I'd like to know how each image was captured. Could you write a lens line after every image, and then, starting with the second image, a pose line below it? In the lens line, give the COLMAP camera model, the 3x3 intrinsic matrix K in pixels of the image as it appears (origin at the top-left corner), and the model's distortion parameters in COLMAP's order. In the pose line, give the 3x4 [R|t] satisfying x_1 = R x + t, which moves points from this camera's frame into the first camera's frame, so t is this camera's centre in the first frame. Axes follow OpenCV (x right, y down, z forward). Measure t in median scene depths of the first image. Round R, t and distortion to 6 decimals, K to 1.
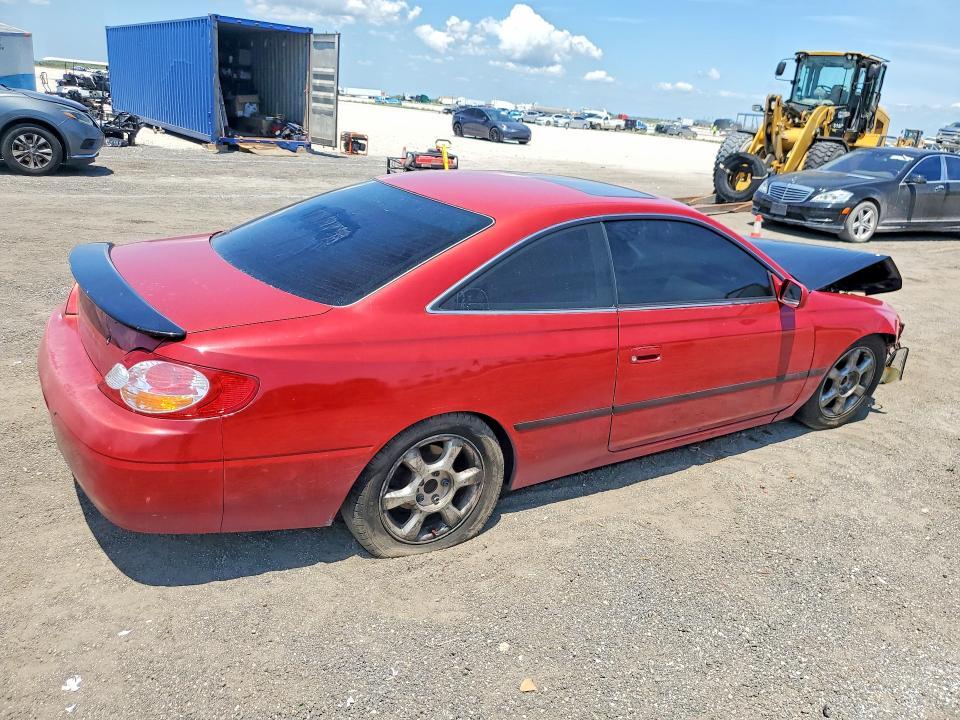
lens RADIAL K [[755.7, 0, 479.9], [0, 755.7, 363.6], [0, 0, 1]] dist [0.008578, 0.014708]
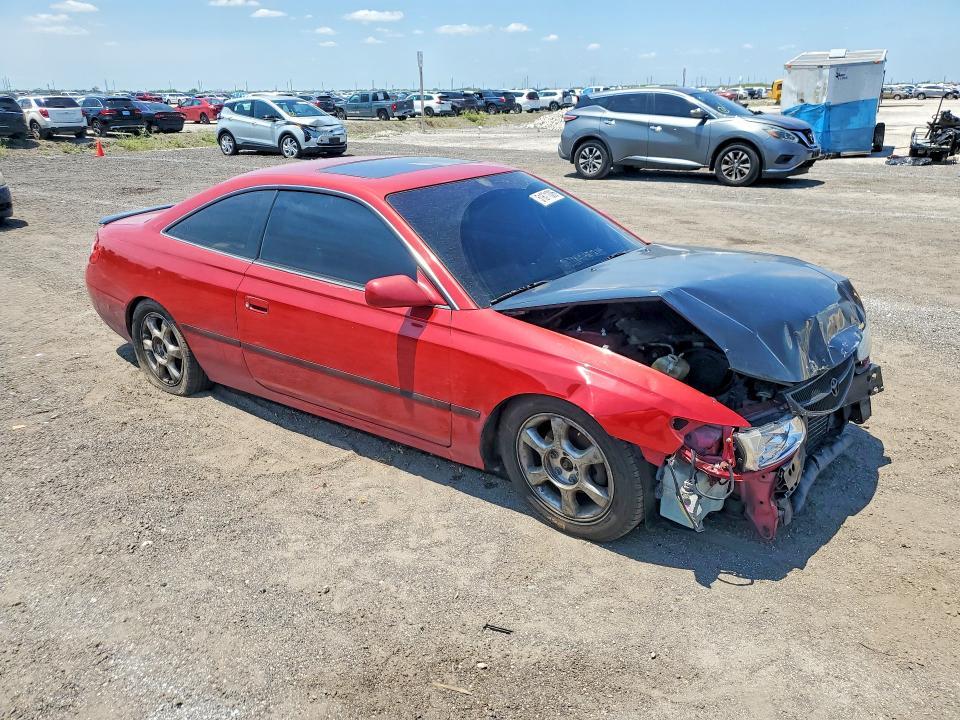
lens RADIAL K [[755.7, 0, 482.7], [0, 755.7, 363.0], [0, 0, 1]] dist [0.008578, 0.014708]
pose [[0.331400, 0.236113, -0.913469, 0.417723], [-0.271246, 0.951149, 0.147447, -0.056688], [0.903659, 0.198911, 0.379255, 0.266281]]
